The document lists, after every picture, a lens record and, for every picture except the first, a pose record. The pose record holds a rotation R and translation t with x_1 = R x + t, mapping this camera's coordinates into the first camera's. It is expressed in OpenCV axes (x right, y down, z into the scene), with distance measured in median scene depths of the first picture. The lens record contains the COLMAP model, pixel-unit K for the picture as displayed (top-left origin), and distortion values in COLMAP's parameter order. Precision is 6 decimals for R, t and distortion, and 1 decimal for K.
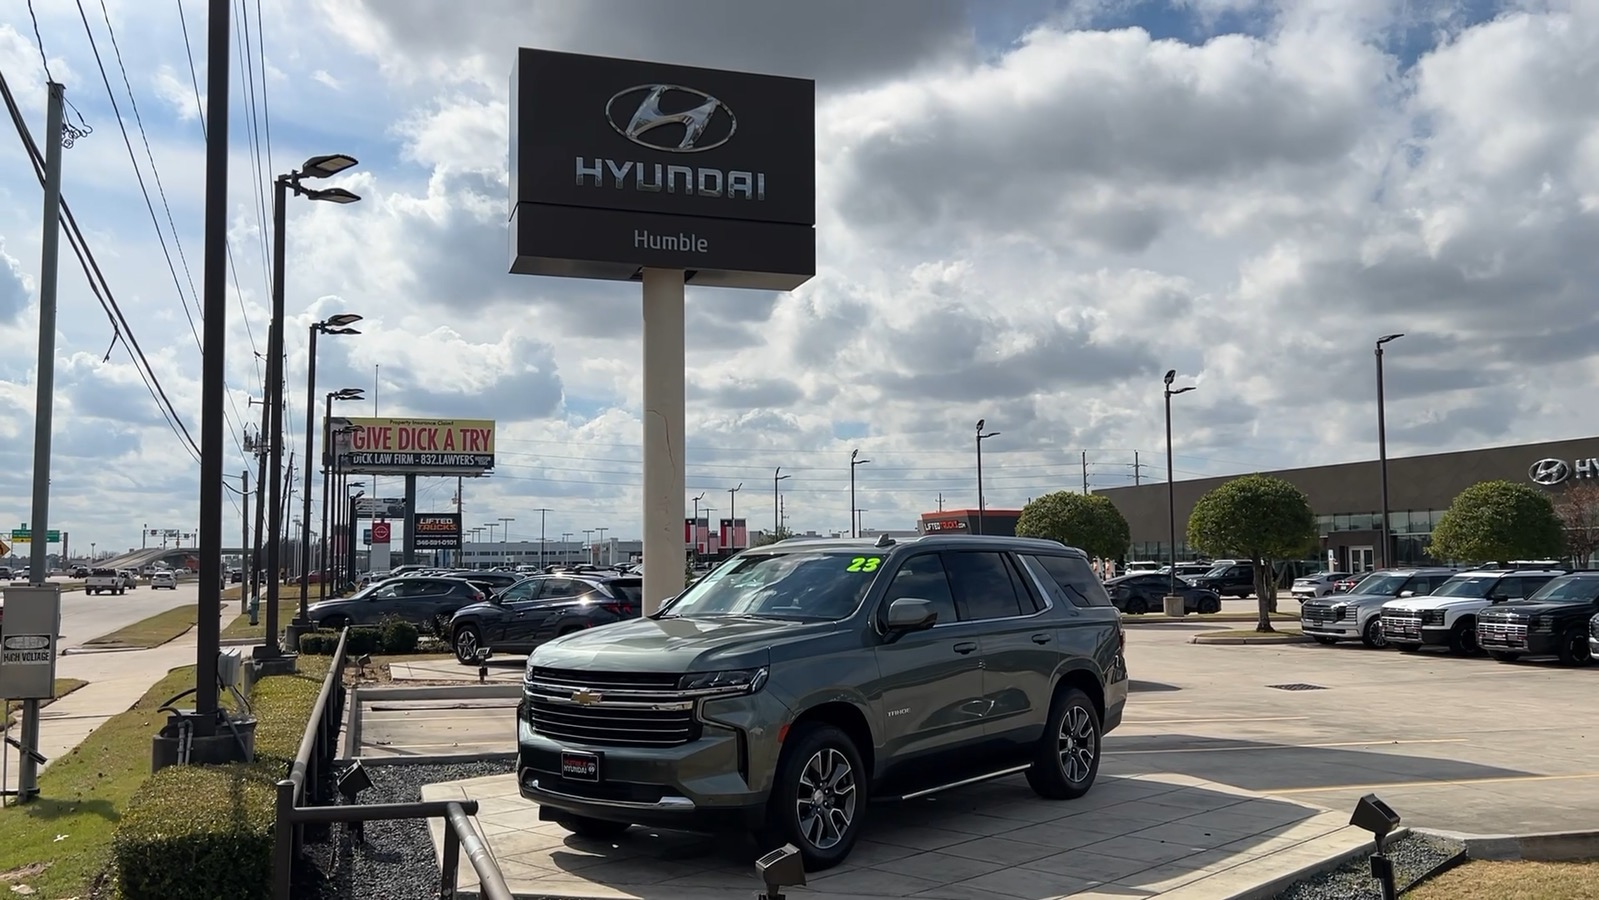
lens RADIAL K [[1373.7, 0, 801.7], [0, 1373.7, 442.4], [0, 0, 1]] dist [0.069178, -0.105503]
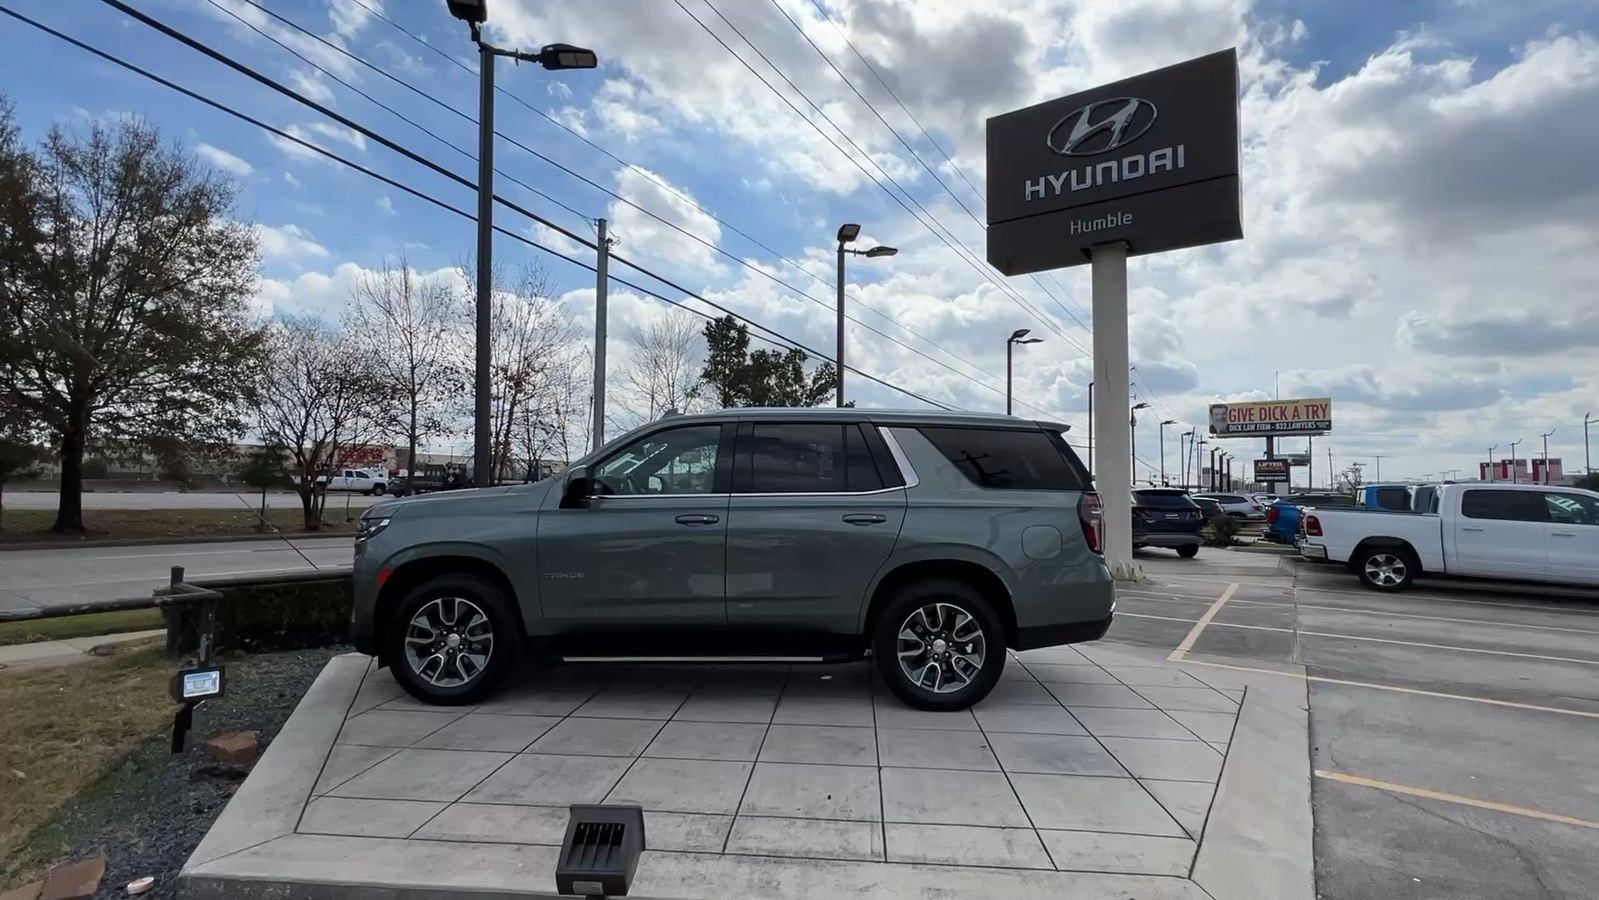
lens RADIAL K [[730.6, 0, 798.9], [0, 730.6, 452.8], [0, 0, 1]] dist [-0.000247, -0.000434]
pose [[0.616350, -0.033640, -0.786753, 0.257653], [0.058074, 0.998308, 0.002810, 0.049132], [0.785328, -0.047422, 0.617261, 0.344935]]
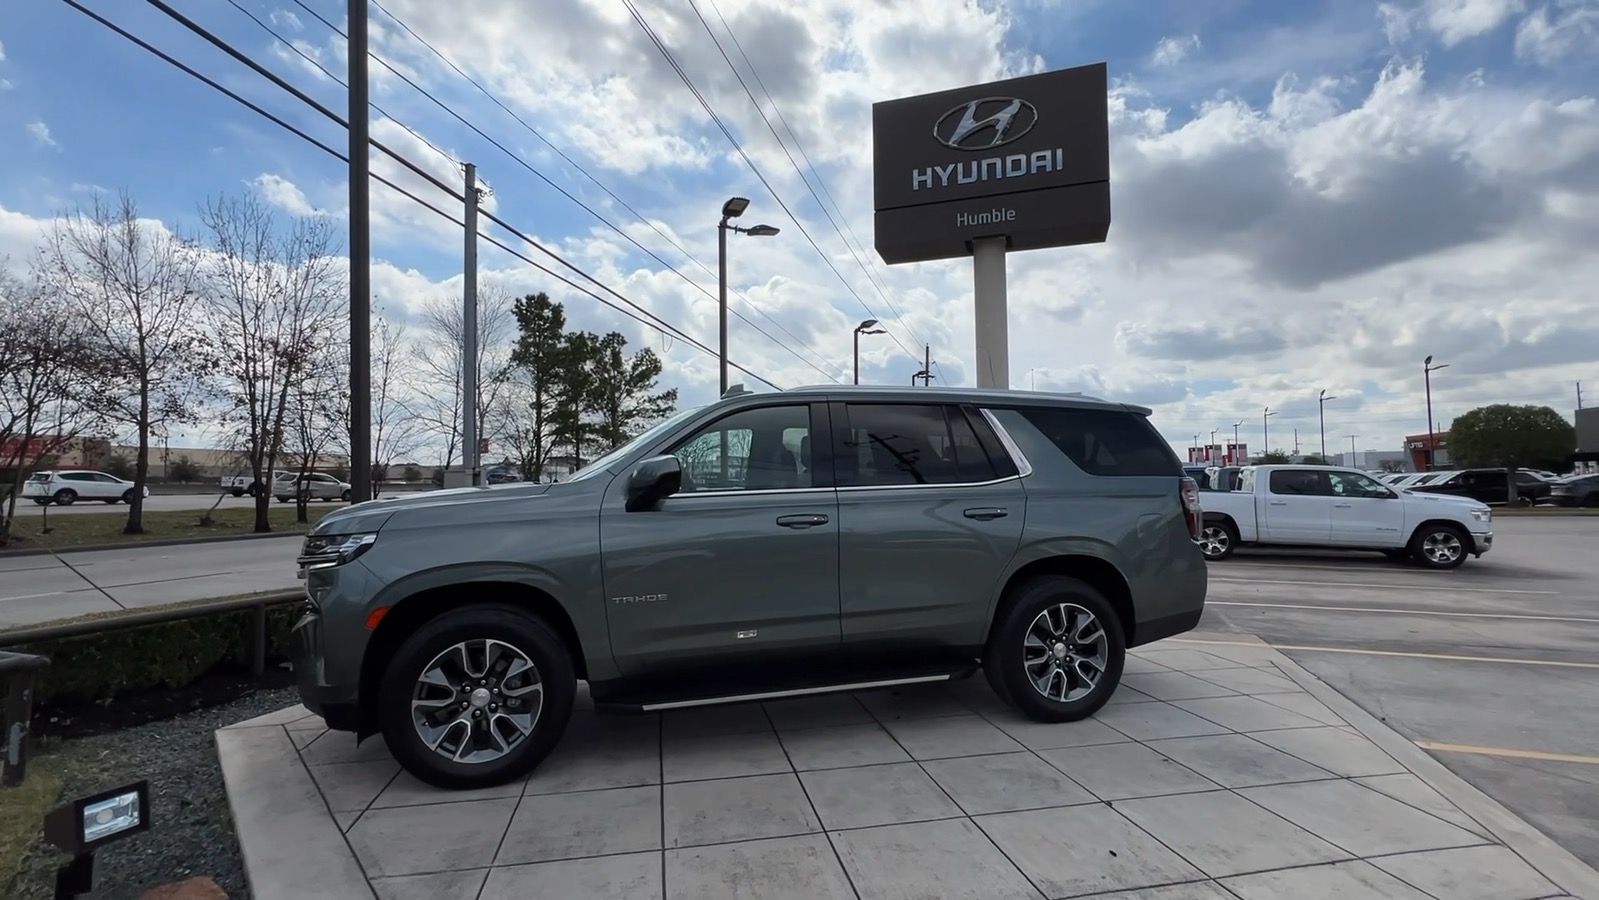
lens RADIAL K [[730.6, 0, 799.4], [0, 730.6, 454.2], [0, 0, 1]] dist [-0.000247, -0.000434]
pose [[0.808336, -0.027054, -0.588099, 0.165620], [0.059575, 0.997575, 0.035995, 0.045082], [0.585699, -0.064133, 0.807987, 0.309470]]
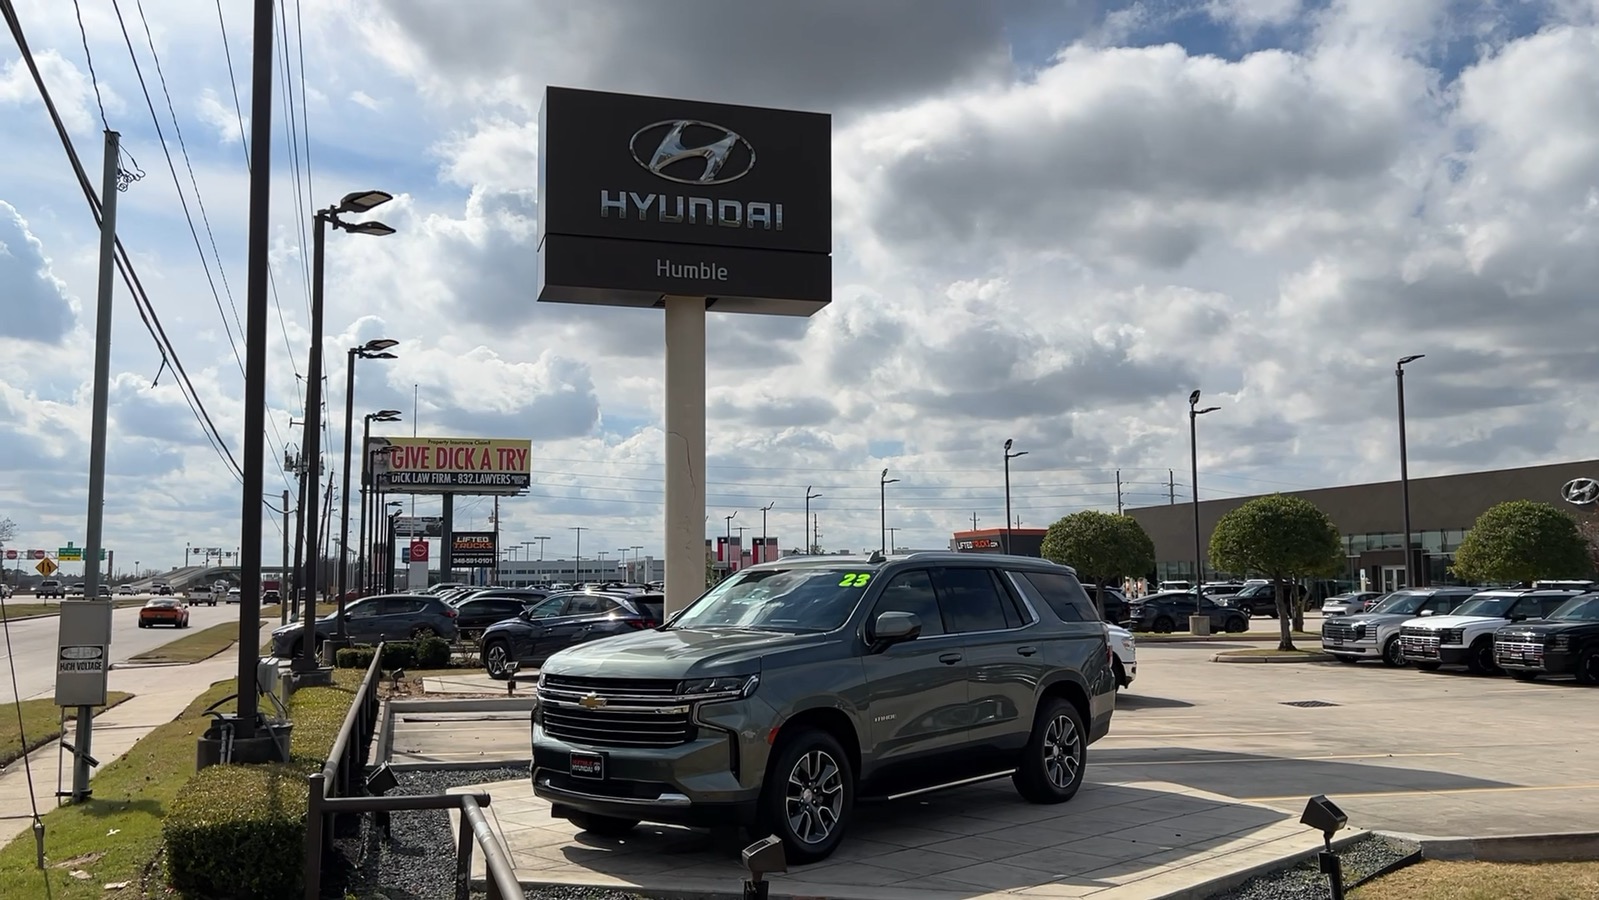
lens RADIAL K [[1373.7, 0, 801.3], [0, 1373.7, 437.6], [0, 0, 1]] dist [0.069178, -0.105503]
pose [[0.999660, -0.001303, -0.026037, 0.014297], [0.000862, 0.999856, -0.016931, -0.001868], [0.026055, 0.016902, 0.999518, -0.033232]]
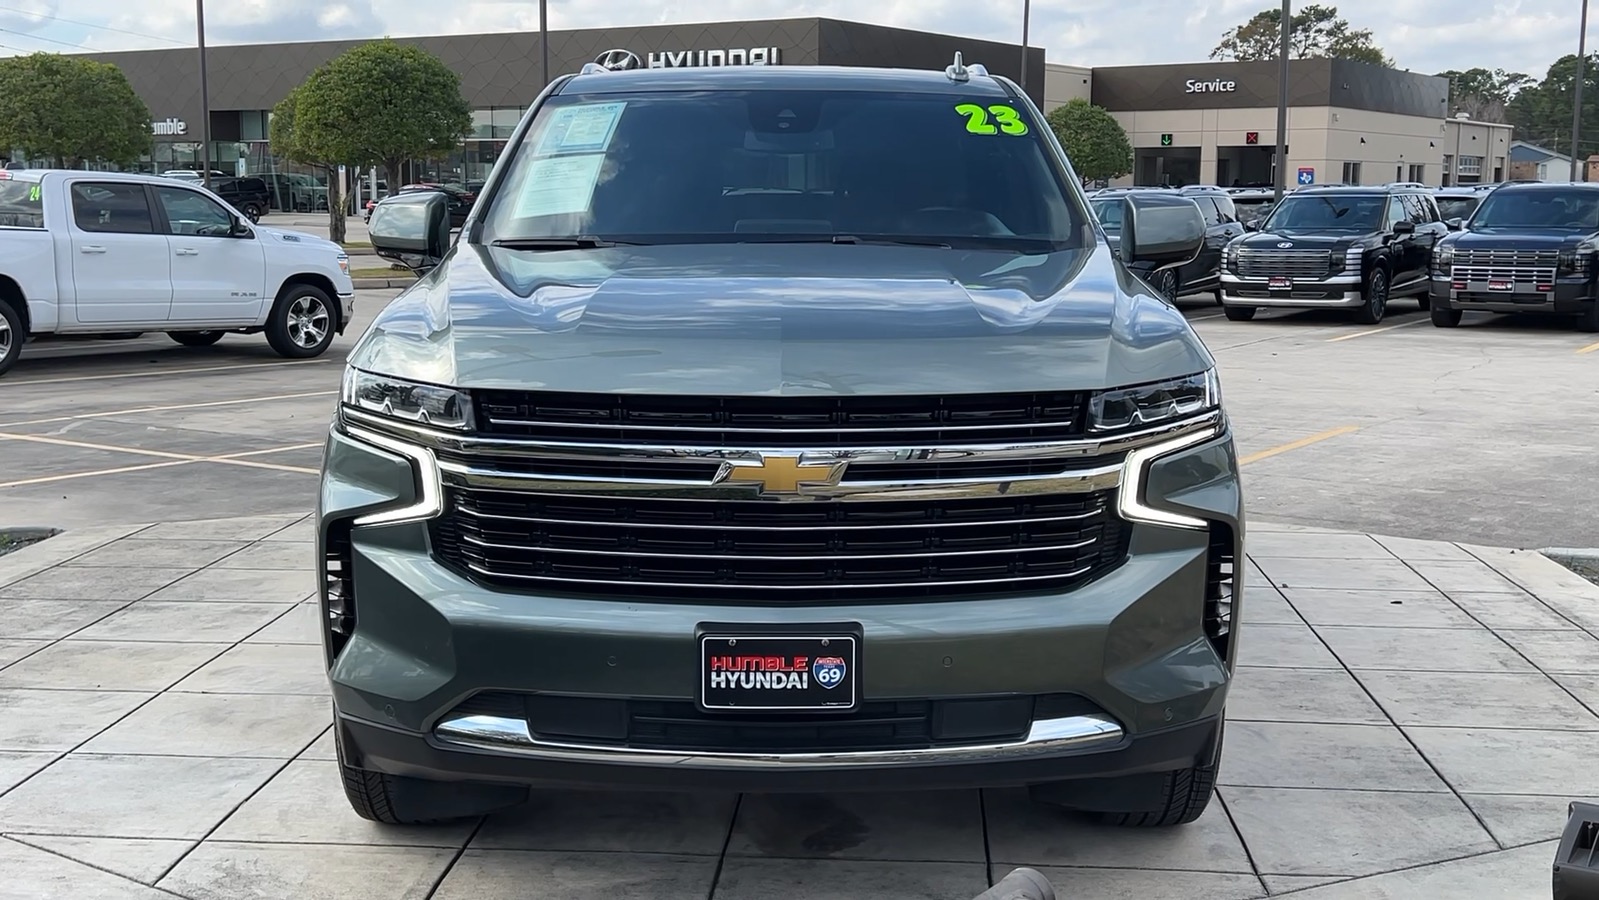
lens RADIAL K [[1844.7, 0, 796.5], [0, 1844.7, 443.6], [0, 0, 1]] dist [0.022705, 0.000000]
pose [[0.782786, -0.072869, 0.618010, -0.170419], [-0.069259, 0.976749, 0.202892, 0.033576], [-0.618425, -0.201624, 0.759538, 0.257663]]
